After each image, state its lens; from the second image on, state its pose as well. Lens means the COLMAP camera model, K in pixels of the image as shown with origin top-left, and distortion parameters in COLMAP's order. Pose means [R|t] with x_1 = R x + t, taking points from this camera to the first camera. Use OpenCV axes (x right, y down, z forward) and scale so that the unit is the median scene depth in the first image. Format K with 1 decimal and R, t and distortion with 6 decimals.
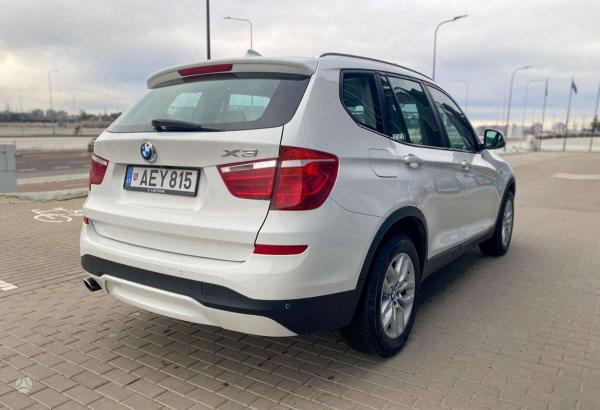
lens RADIAL K [[500.6, 0, 300.0], [0, 500.6, 205.0], [0, 0, 1]] dist [-0.004497, -0.002109]
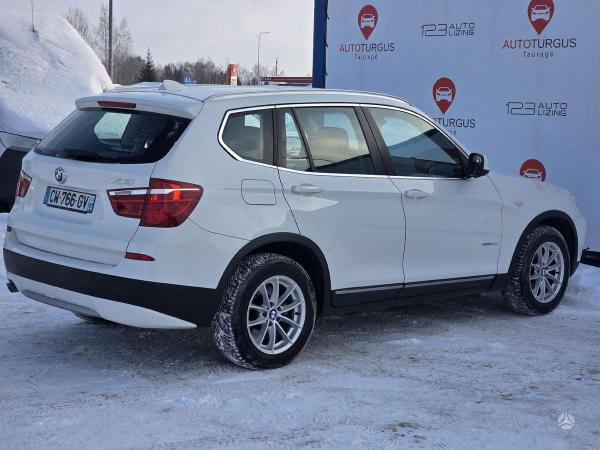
lens RADIAL K [[1242.5, 0, 300.0], [0, 1242.5, 225.0], [0, 0, 1]] dist [0.069254, 0.237555]
pose [[0.978274, 0.055324, -0.199796, 0.970606], [-0.060331, 0.997996, -0.019057, 0.042163], [0.198342, 0.030697, 0.979652, -2.042928]]
